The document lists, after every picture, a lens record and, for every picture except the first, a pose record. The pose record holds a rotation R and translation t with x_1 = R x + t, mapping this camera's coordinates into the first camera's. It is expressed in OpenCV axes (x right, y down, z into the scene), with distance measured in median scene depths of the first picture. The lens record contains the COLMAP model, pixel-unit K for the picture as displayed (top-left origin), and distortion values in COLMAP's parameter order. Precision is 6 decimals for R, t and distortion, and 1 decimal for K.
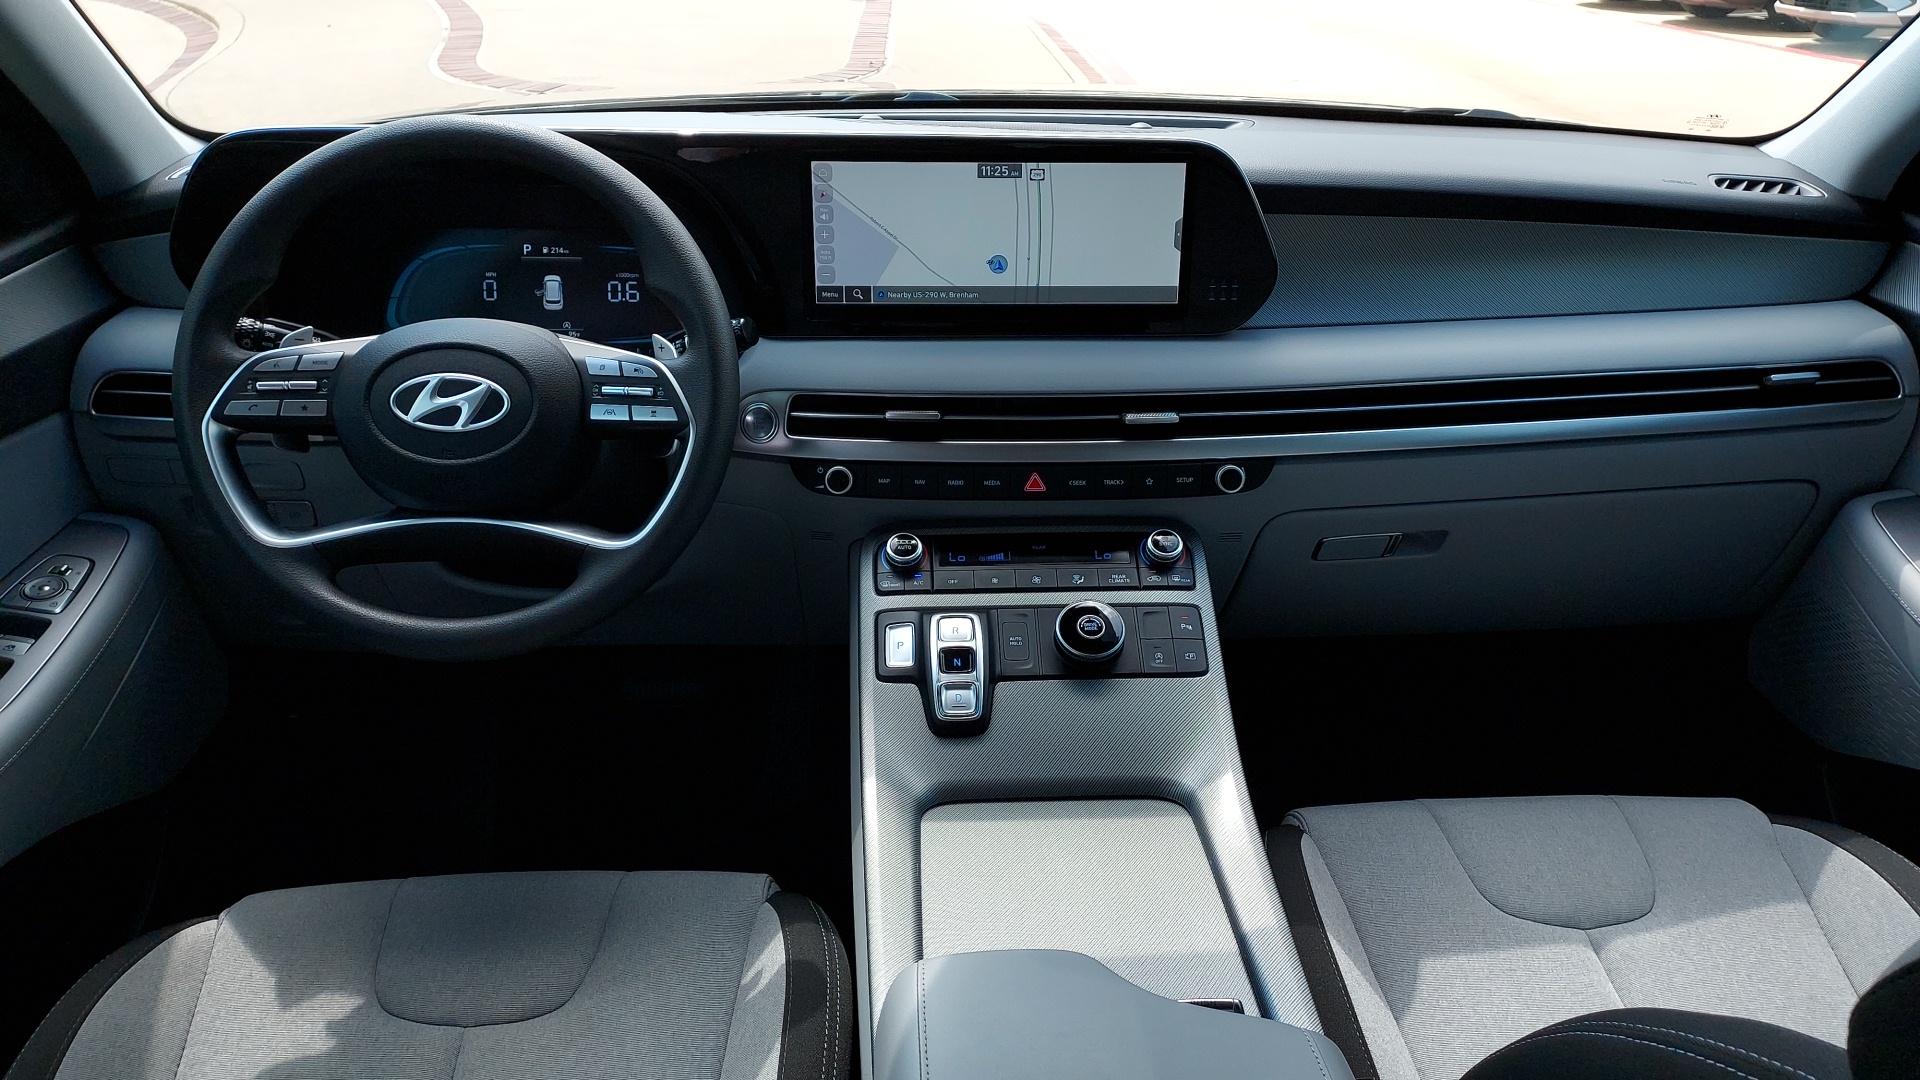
lens RADIAL K [[1392.3, 0, 980.3], [0, 1392.3, 514.6], [0, 0, 1]] dist [0.102469, -0.127423]
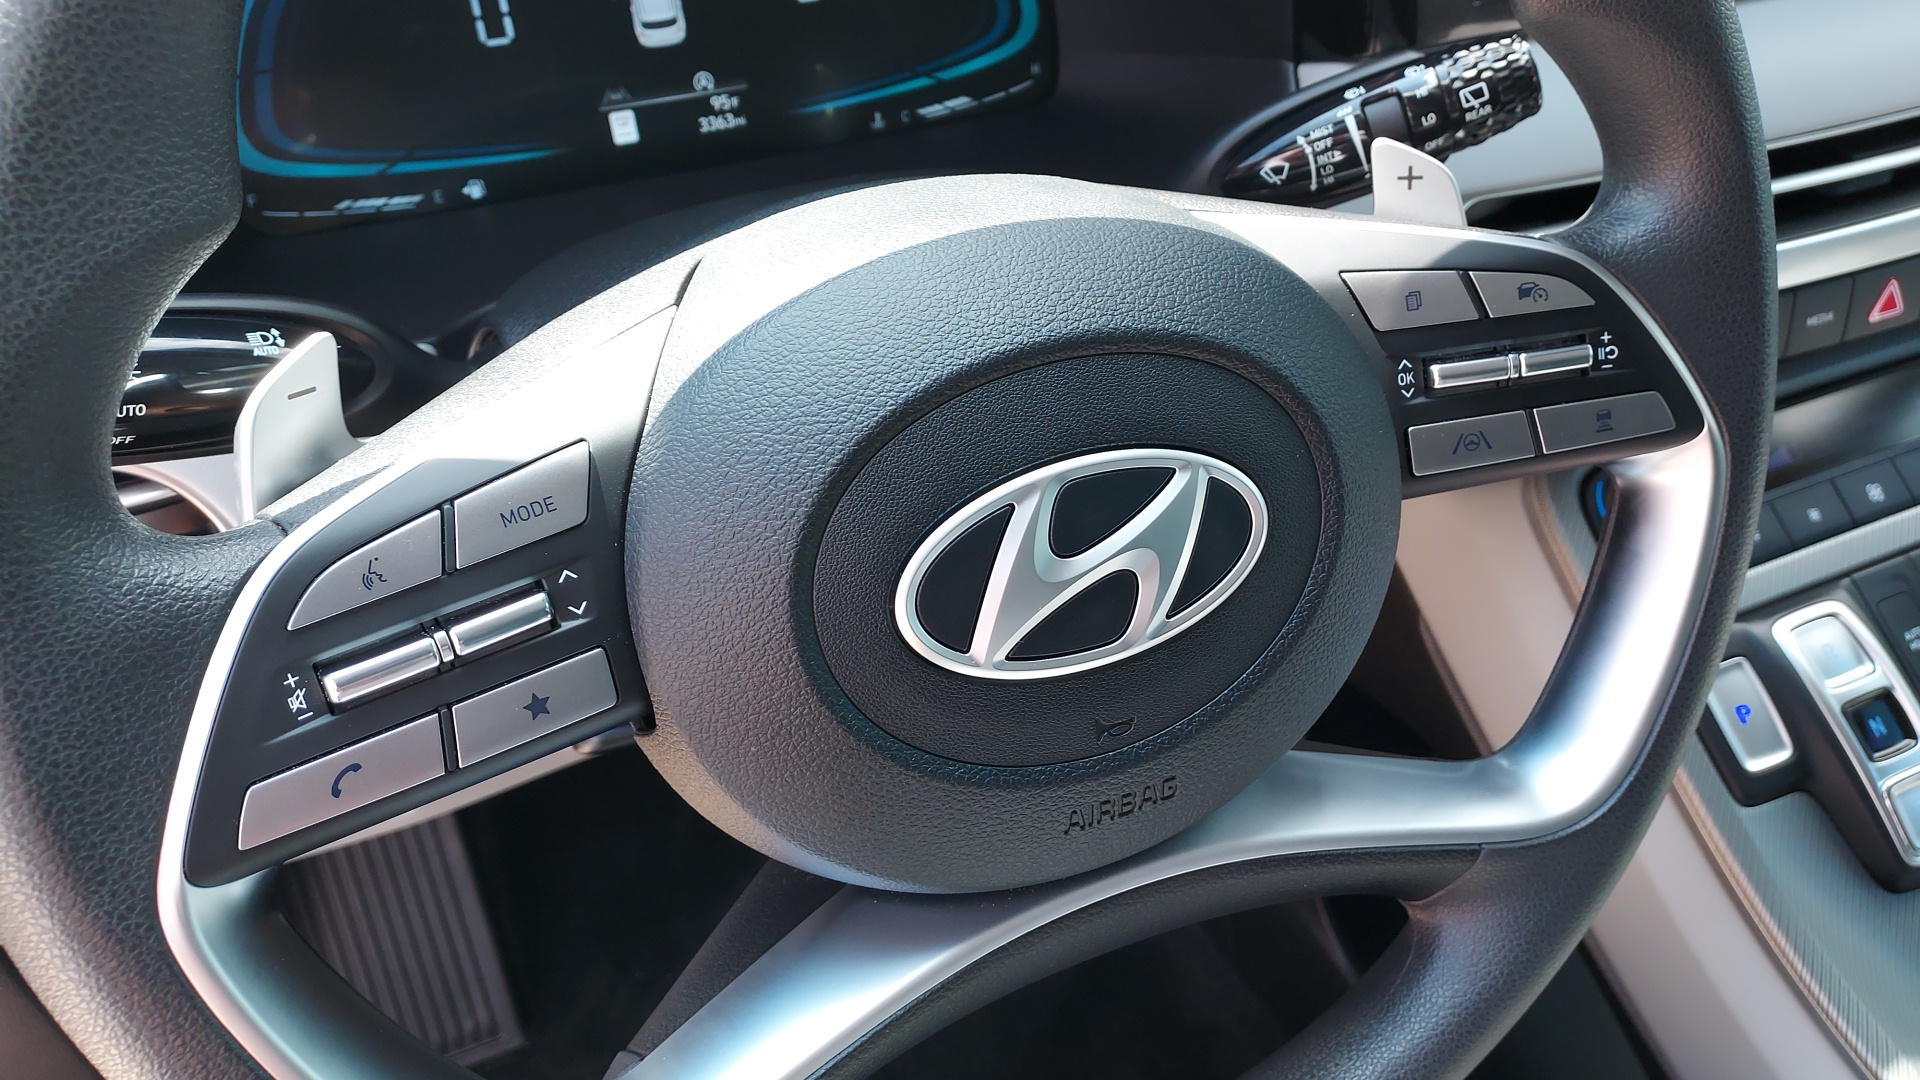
lens RADIAL K [[1392.3, 0, 980.3], [0, 1392.3, 514.6], [0, 0, 1]] dist [0.102469, -0.127423]
pose [[0.932841, -0.231558, 0.276023, -0.462961], [0.137516, 0.936950, 0.321270, -0.176920], [-0.333012, -0.261736, 0.905868, 0.751719]]
